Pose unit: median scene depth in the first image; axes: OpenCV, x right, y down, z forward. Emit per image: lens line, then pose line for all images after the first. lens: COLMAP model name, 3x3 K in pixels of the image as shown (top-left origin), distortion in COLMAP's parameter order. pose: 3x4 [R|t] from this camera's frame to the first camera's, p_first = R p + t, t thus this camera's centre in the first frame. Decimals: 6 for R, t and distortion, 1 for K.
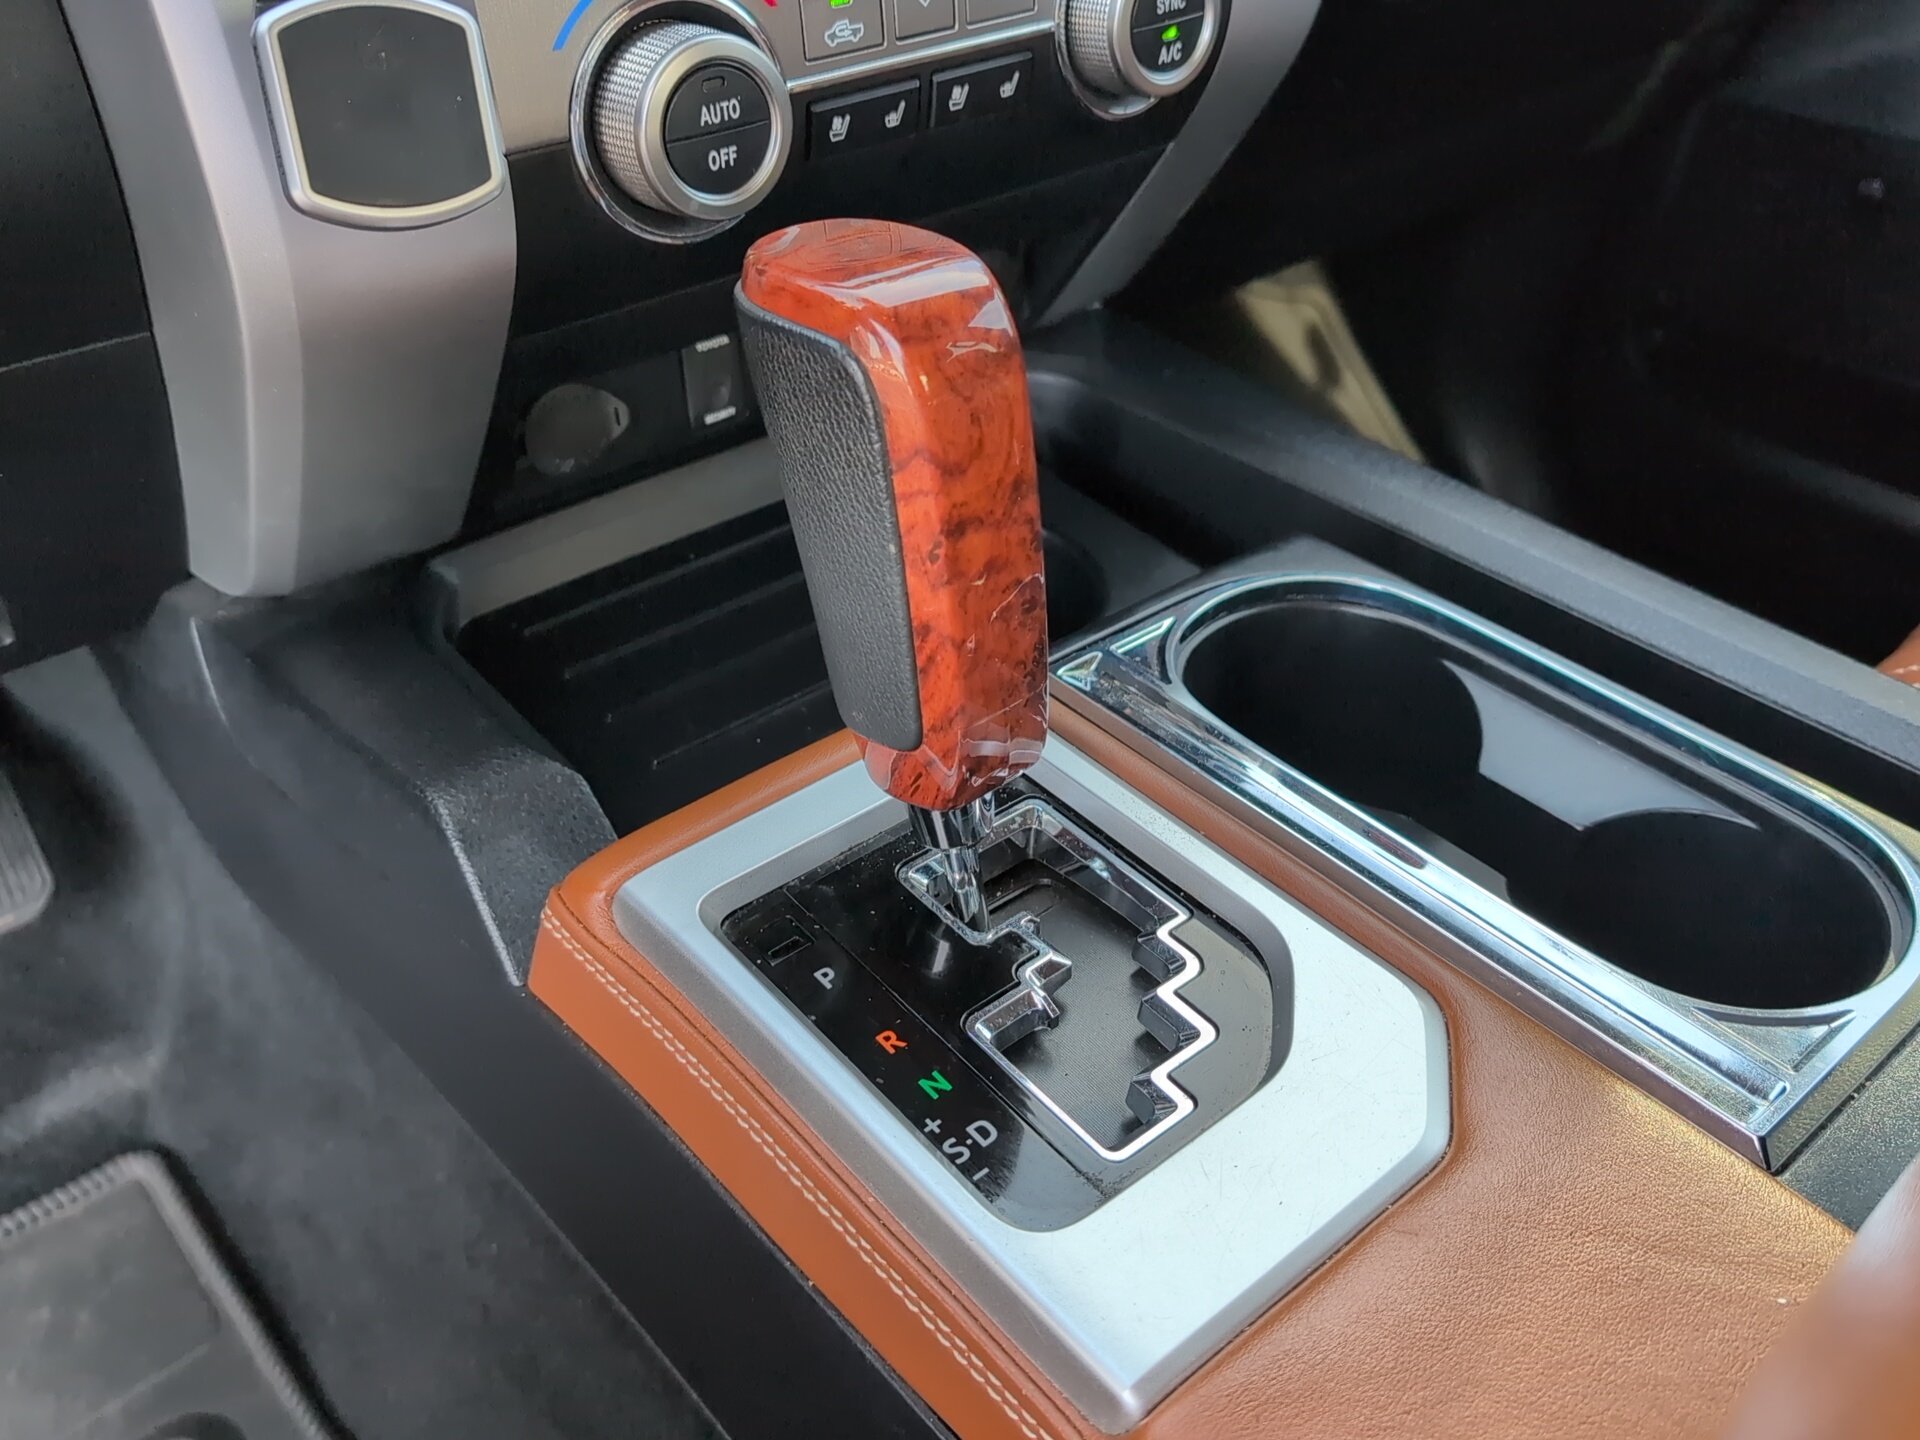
lens RADIAL K [[1629.9, 0, 963.3], [0, 1629.9, 719.8], [0, 0, 1]] dist [-0.007894, -0.029890]
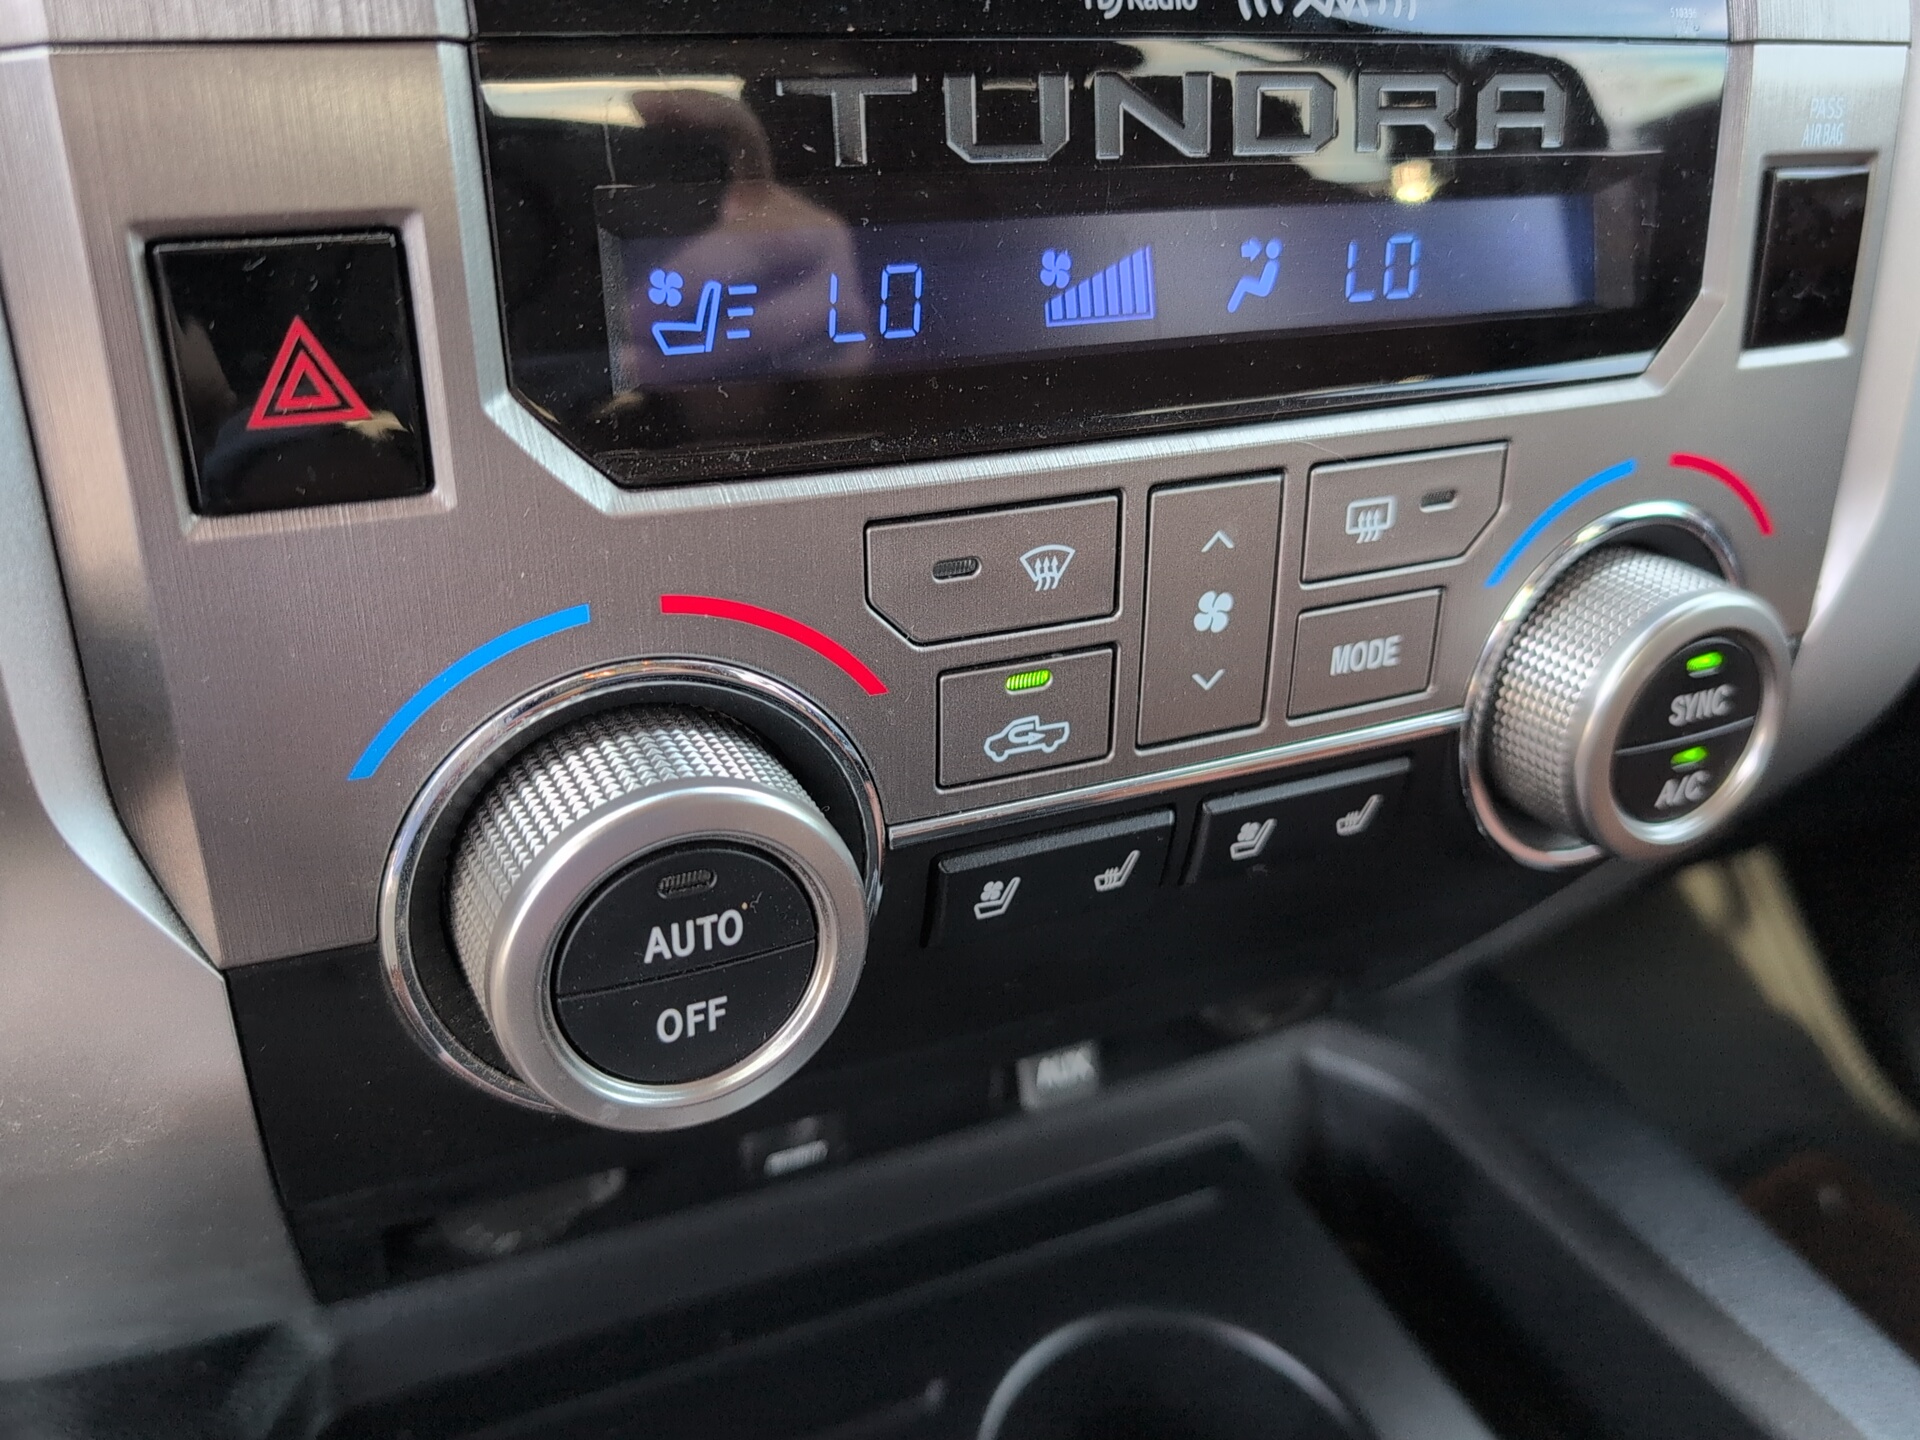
lens RADIAL K [[1629.9, 0, 992.0], [0, 1629.9, 770.3], [0, 0, 1]] dist [-0.007894, -0.029890]
pose [[0.971193, 0.164800, -0.172117, 0.002863], [-0.185650, 0.976102, -0.112952, -0.356033], [0.149390, 0.141652, 0.978579, 0.518126]]
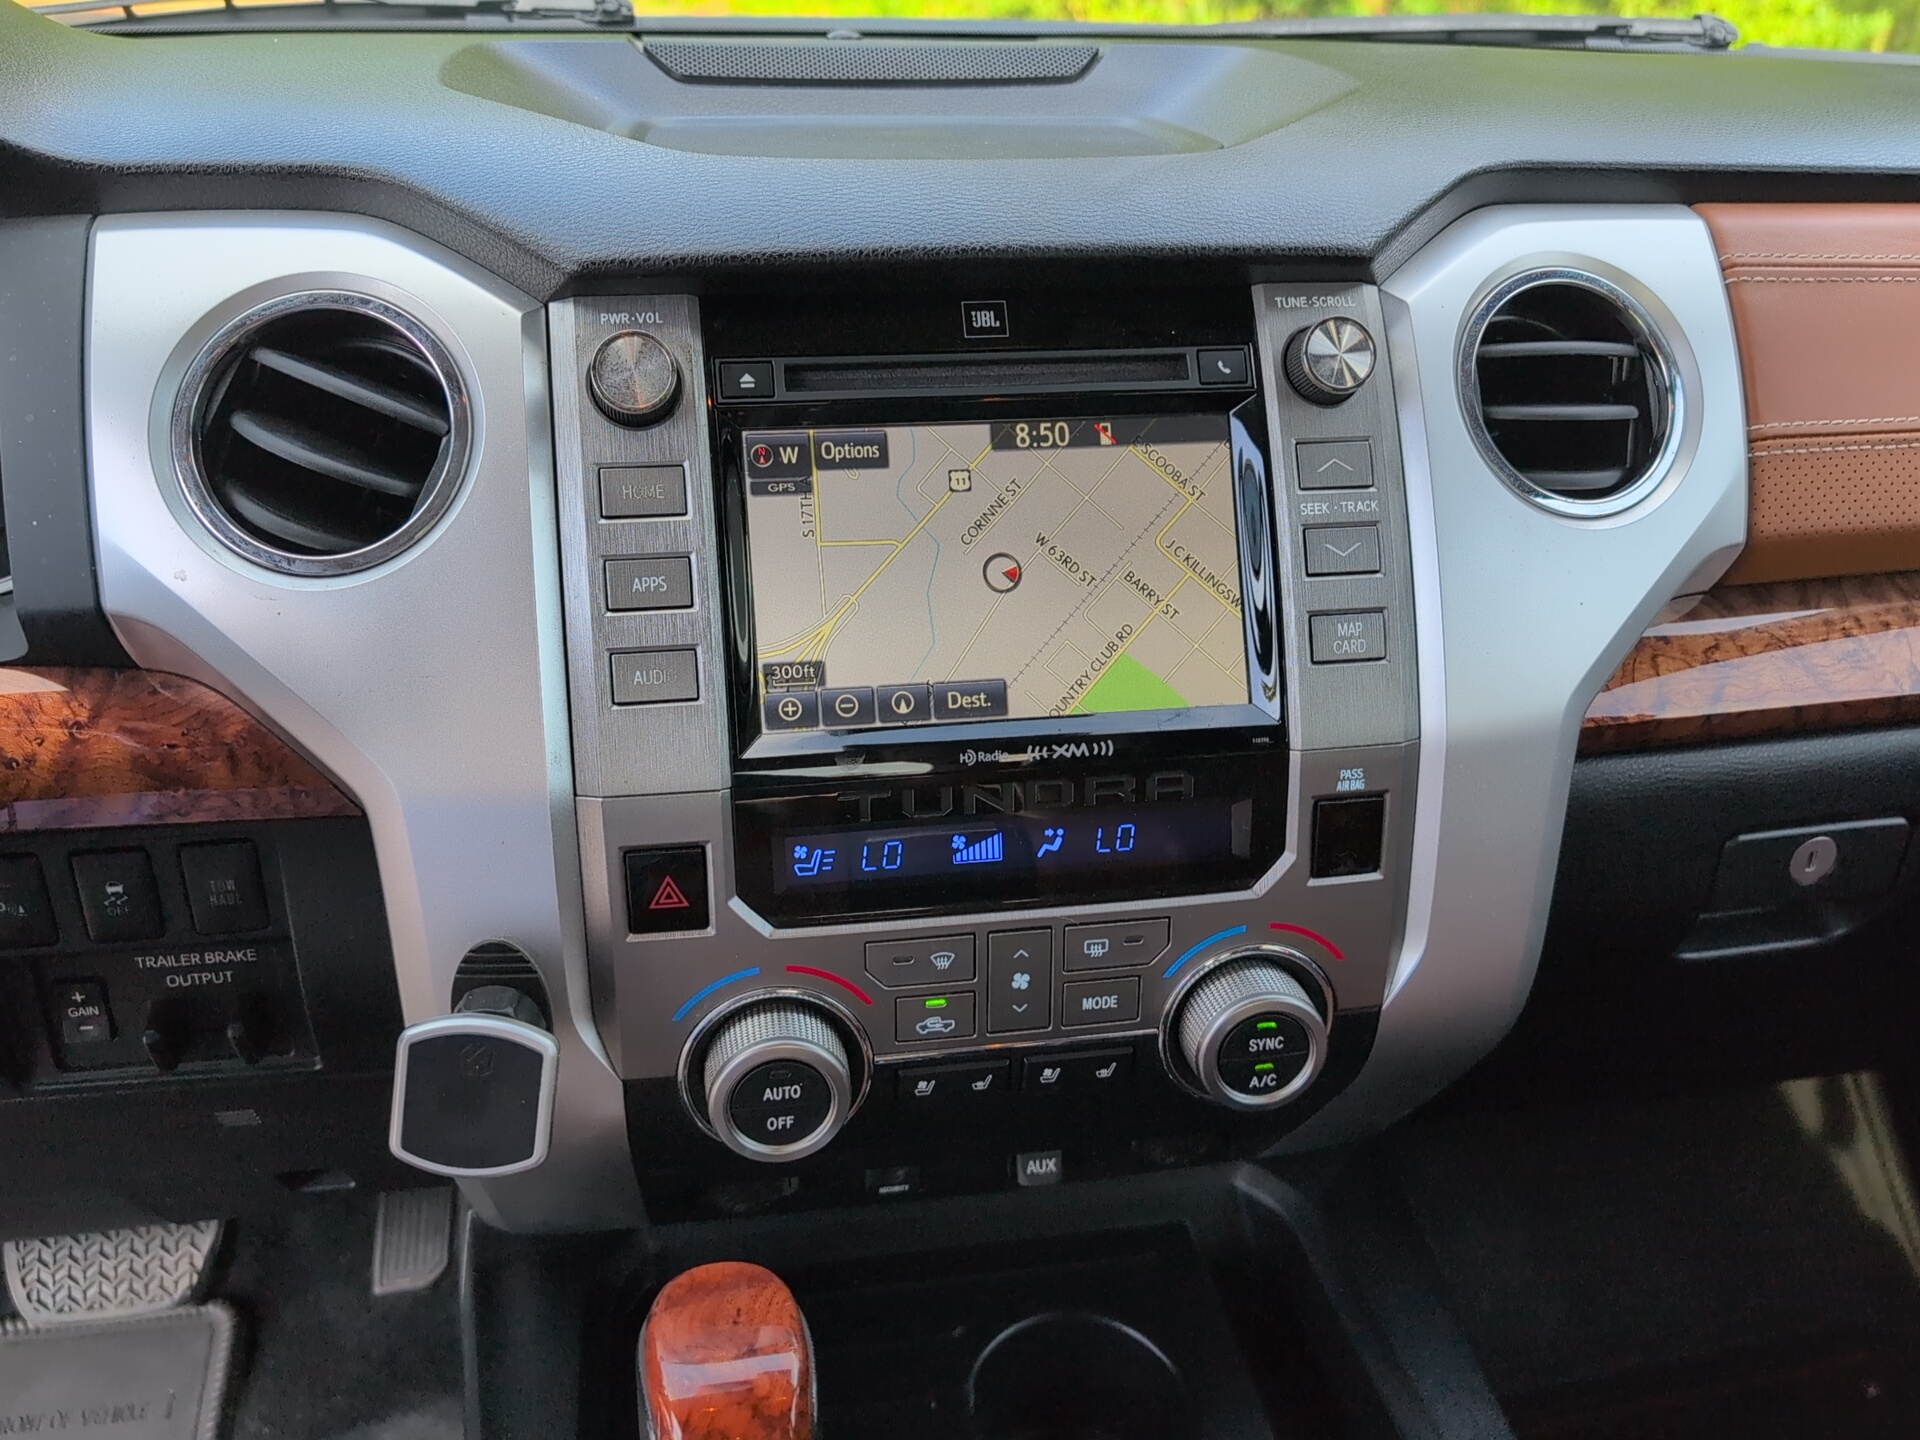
lens RADIAL K [[1629.9, 0, 964.5], [0, 1629.9, 709.6], [0, 0, 1]] dist [-0.007894, -0.029890]
pose [[0.869306, 0.235754, -0.434427, 0.413014], [-0.312263, 0.943255, -0.112969, -0.514242], [0.383142, 0.233860, 0.893595, -0.119959]]
